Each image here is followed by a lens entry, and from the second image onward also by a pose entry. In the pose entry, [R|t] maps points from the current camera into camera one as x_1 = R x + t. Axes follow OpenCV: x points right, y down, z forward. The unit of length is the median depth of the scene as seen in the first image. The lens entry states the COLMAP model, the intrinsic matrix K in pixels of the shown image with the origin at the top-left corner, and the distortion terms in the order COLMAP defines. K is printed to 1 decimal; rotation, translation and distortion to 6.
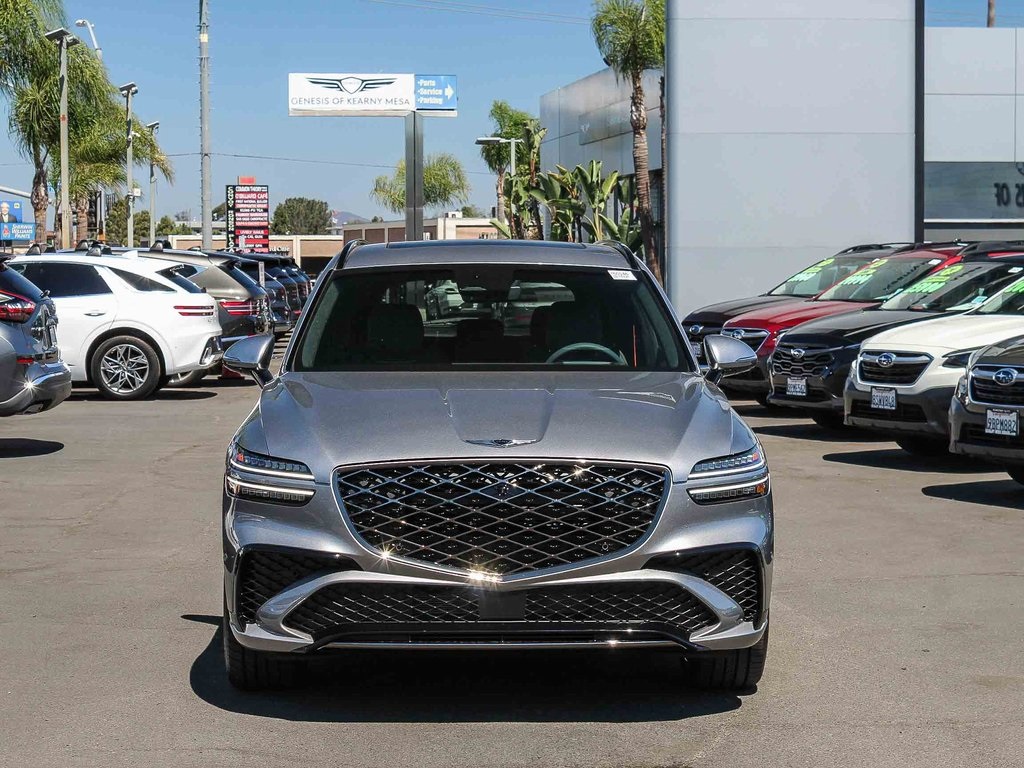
lens RADIAL K [[2608.5, 0, 512.1], [0, 2608.5, 383.2], [0, 0, 1]] dist [0.141520, 0.000000]
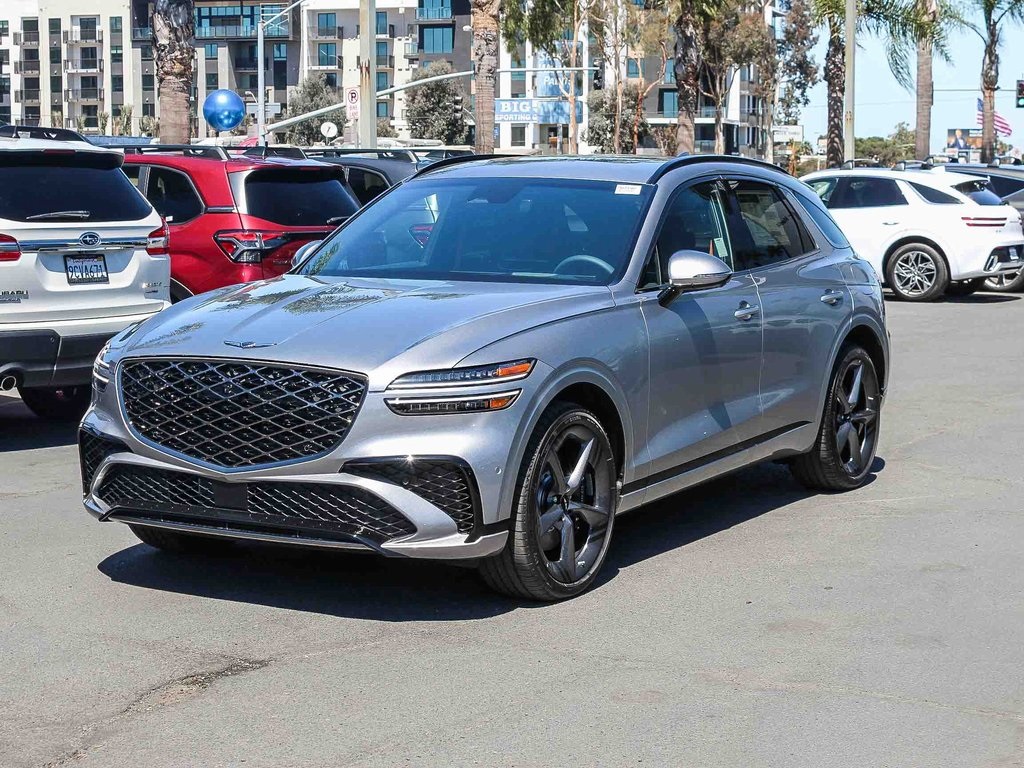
lens RADIAL K [[2206.4, 0, 512.0], [0, 2206.4, 384.7], [0, 0, 1]] dist [-0.050781, 0.000000]
pose [[0.803680, 0.059673, -0.592063, 0.270740], [-0.031161, 0.997814, 0.058270, -0.007397], [0.594246, -0.028381, 0.803783, 0.146830]]
